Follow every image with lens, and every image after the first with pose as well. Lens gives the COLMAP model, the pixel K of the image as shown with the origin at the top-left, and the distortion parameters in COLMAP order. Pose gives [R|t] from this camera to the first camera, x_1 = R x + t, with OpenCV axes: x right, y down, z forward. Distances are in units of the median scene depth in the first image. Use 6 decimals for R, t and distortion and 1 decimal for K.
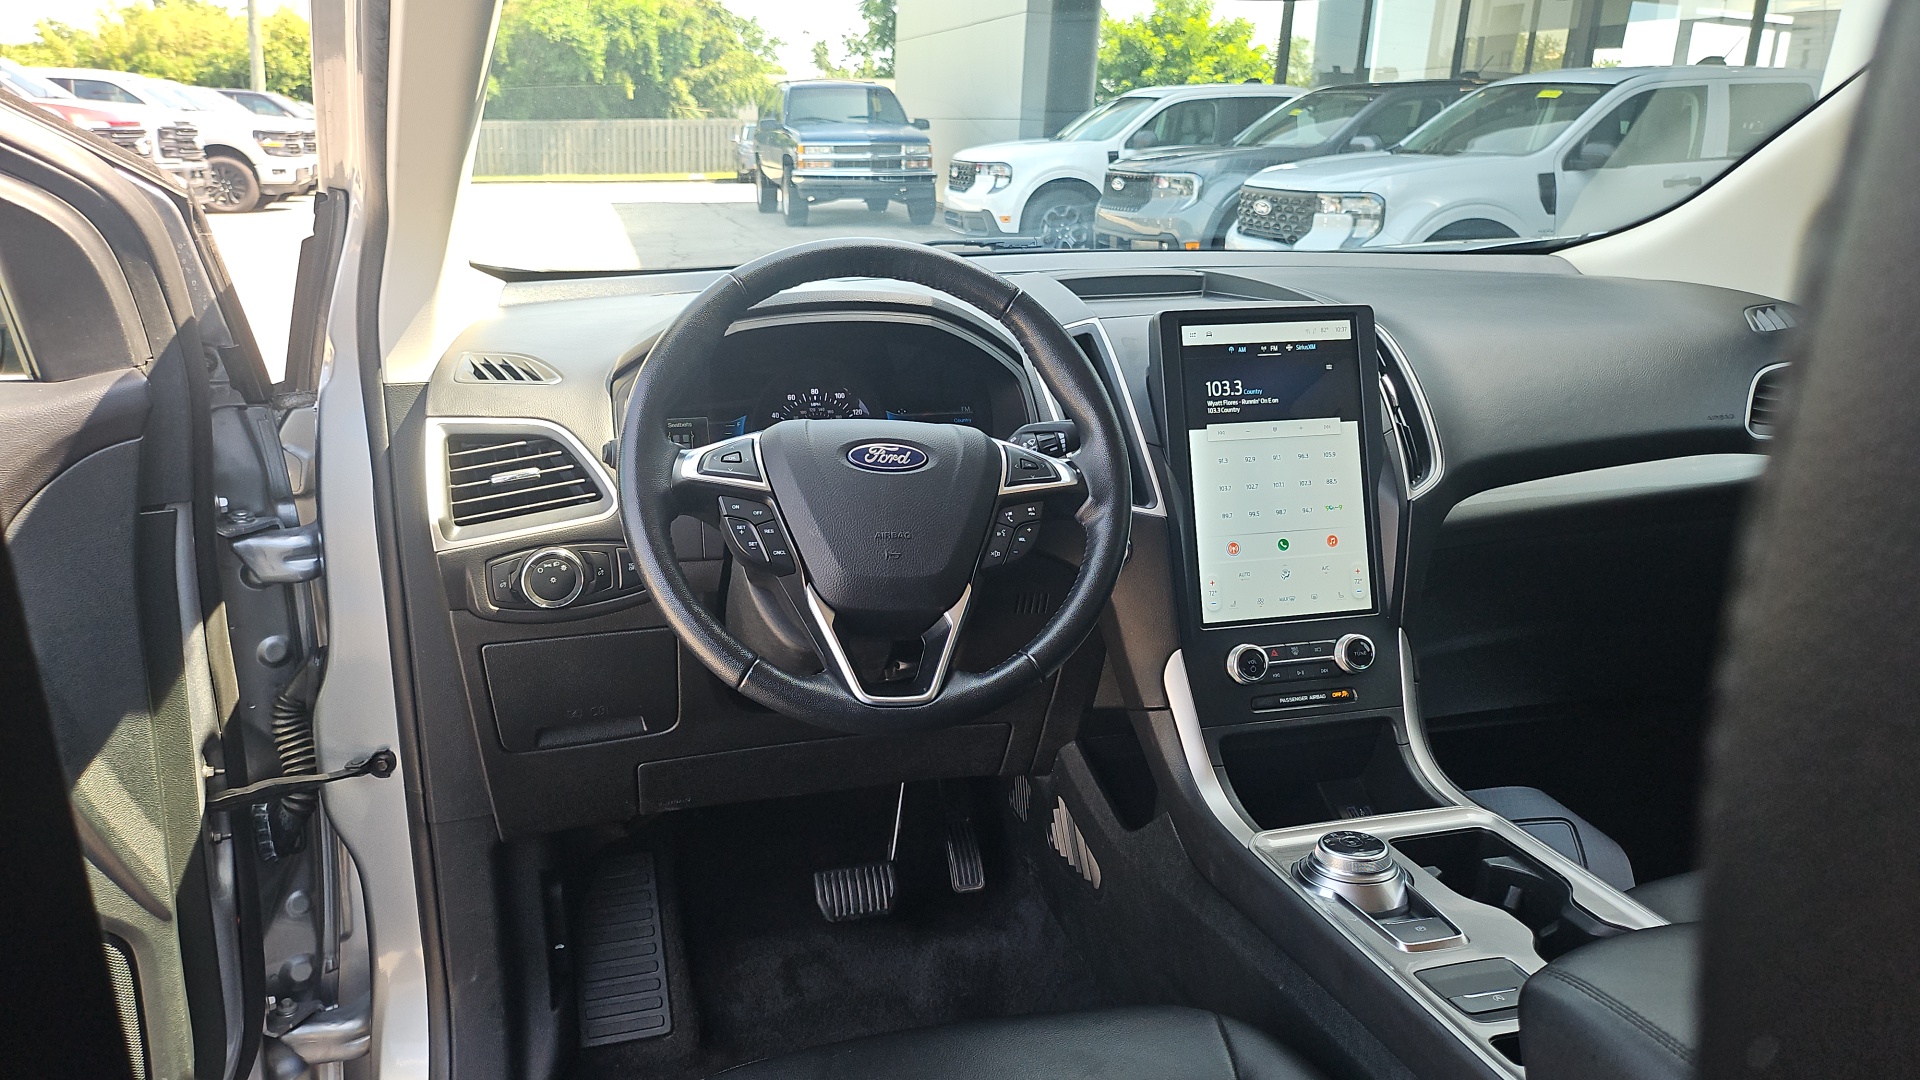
lens RADIAL K [[1367.1, 0, 952.5], [0, 1367.1, 544.6], [0, 0, 1]] dist [0.081554, -0.097797]
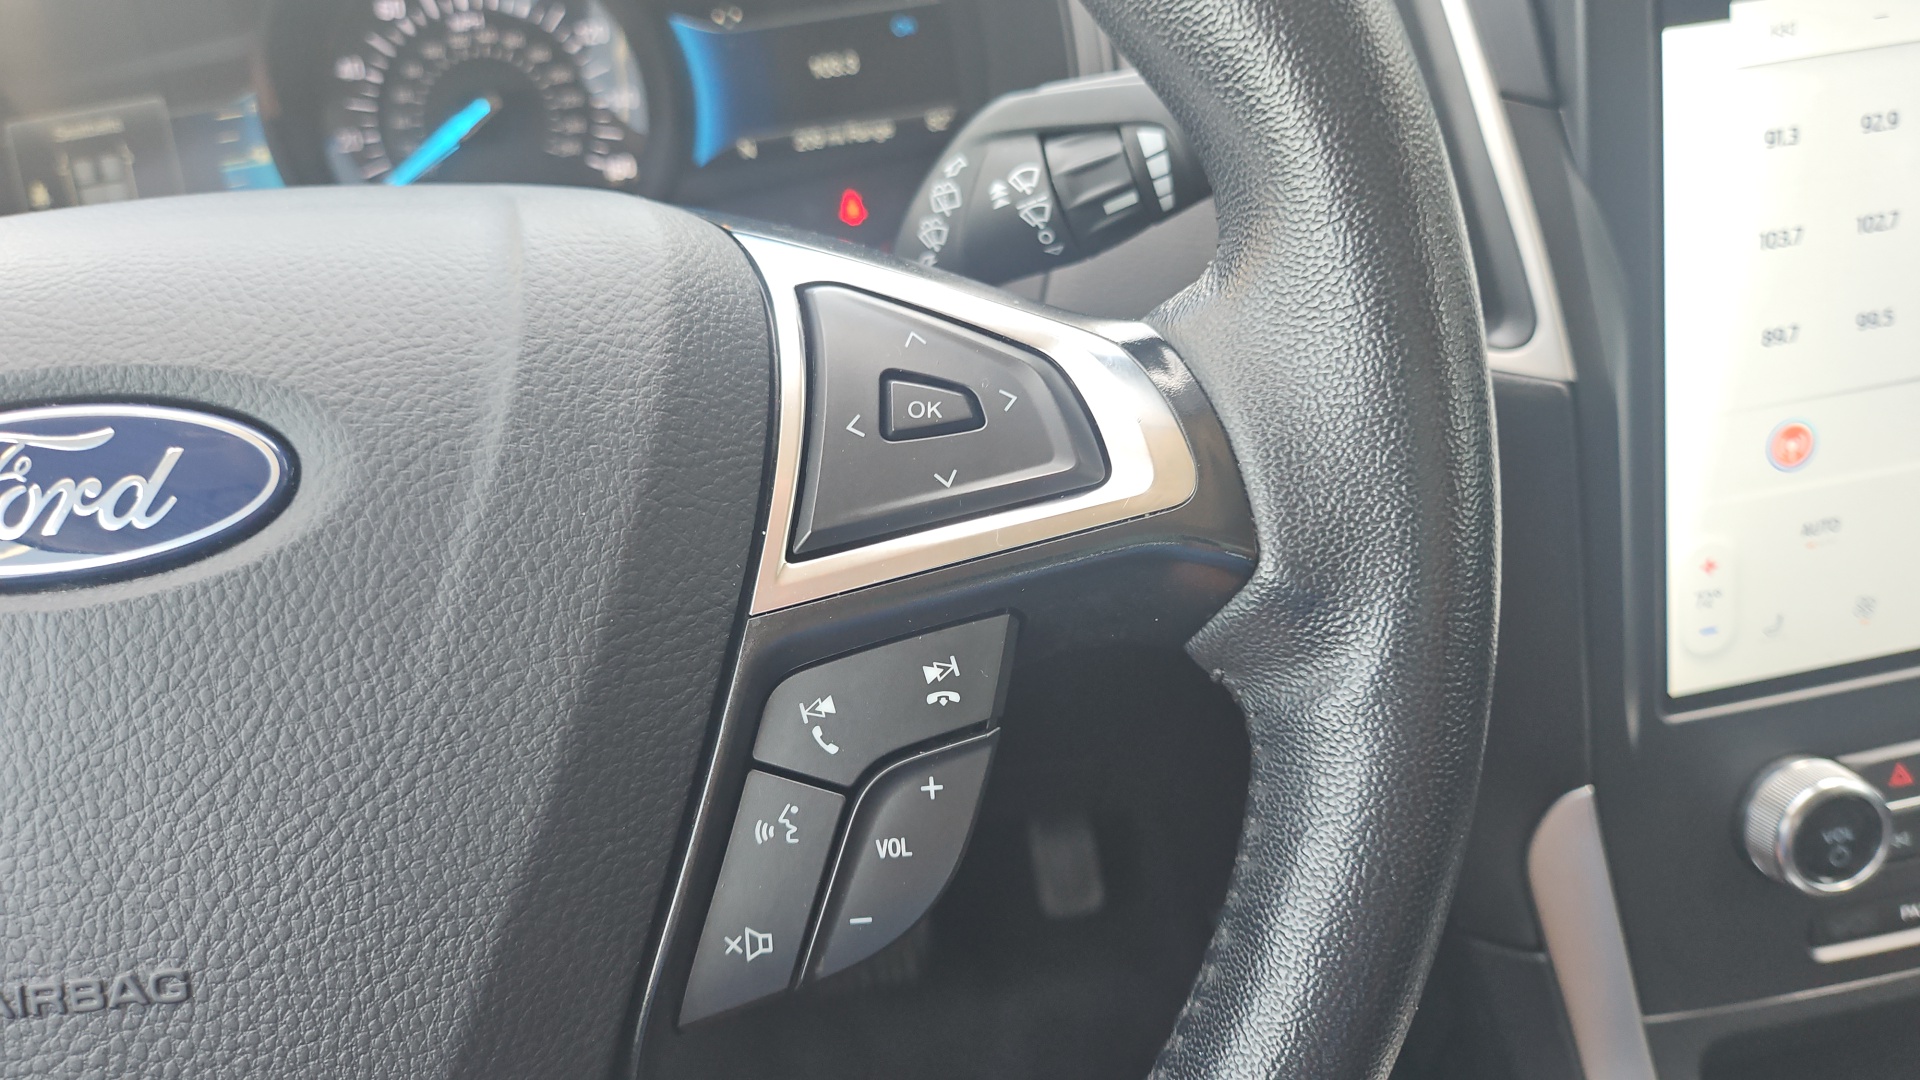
lens RADIAL K [[1464.4, 0, 935.3], [0, 1464.4, 538.4], [0, 0, 1]] dist [0.041270, -0.107004]
pose [[0.987611, -0.036049, -0.152723, 0.086318], [0.079816, 0.953352, 0.291116, -0.099058], [0.135105, -0.299699, 0.944419, 0.806644]]
